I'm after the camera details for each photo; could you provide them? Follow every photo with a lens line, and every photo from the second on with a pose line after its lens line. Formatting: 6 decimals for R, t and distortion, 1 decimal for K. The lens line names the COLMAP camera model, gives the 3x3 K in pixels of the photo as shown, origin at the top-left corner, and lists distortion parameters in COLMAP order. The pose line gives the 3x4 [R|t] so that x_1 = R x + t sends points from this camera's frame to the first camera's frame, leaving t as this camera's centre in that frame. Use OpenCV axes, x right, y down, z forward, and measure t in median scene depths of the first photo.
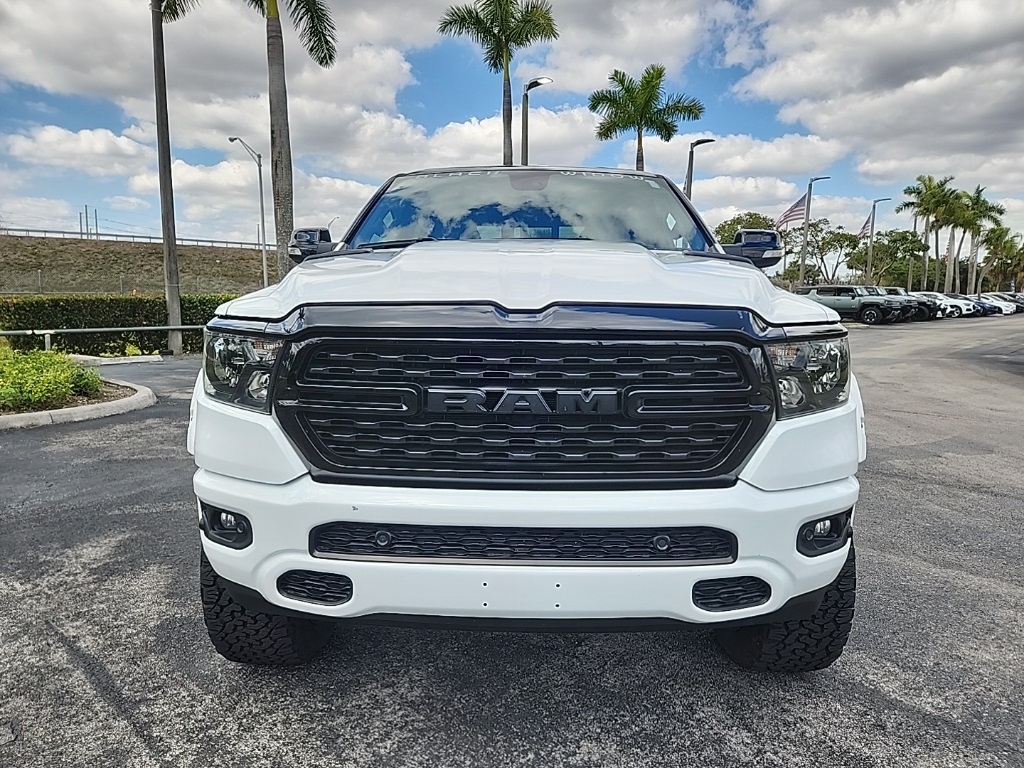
lens RADIAL K [[699.9, 0, 516.4], [0, 699.9, 385.7], [0, 0, 1]] dist [0.086332, -0.077717]
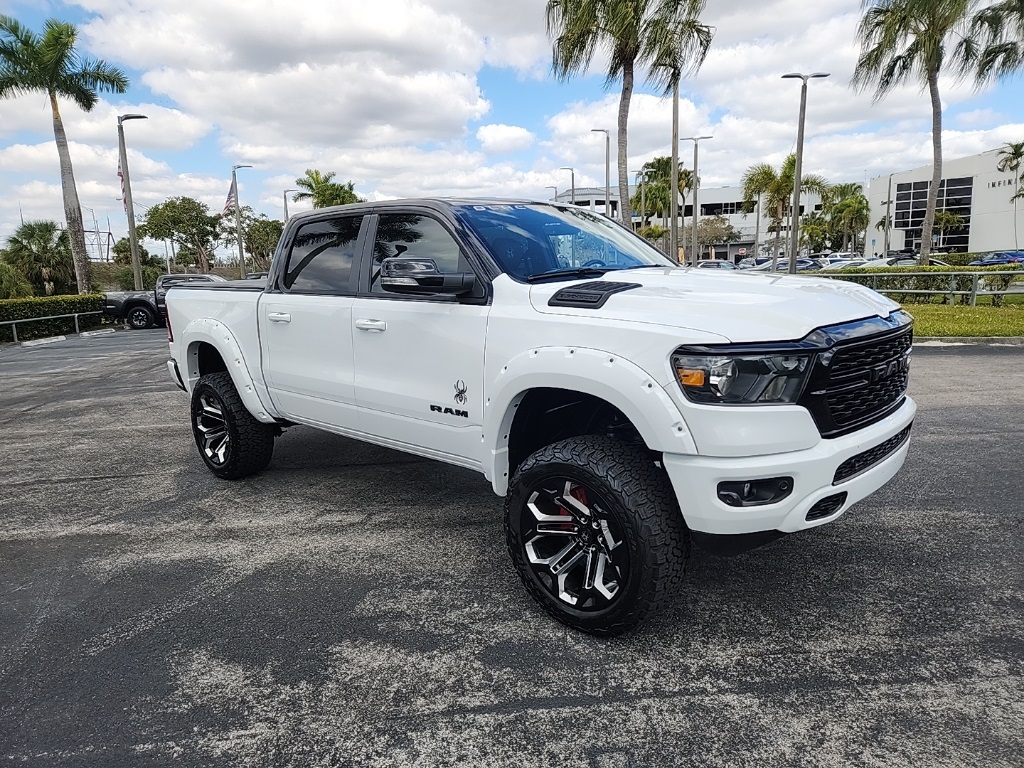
lens RADIAL K [[690.5, 0, 536.0], [0, 690.5, 384.4], [0, 0, 1]] dist [0.090675, -0.079928]
pose [[0.653267, -0.160241, 0.739977, -0.691834], [0.141566, 0.985962, 0.088531, -0.079601], [-0.743775, 0.046921, 0.666781, 0.167195]]
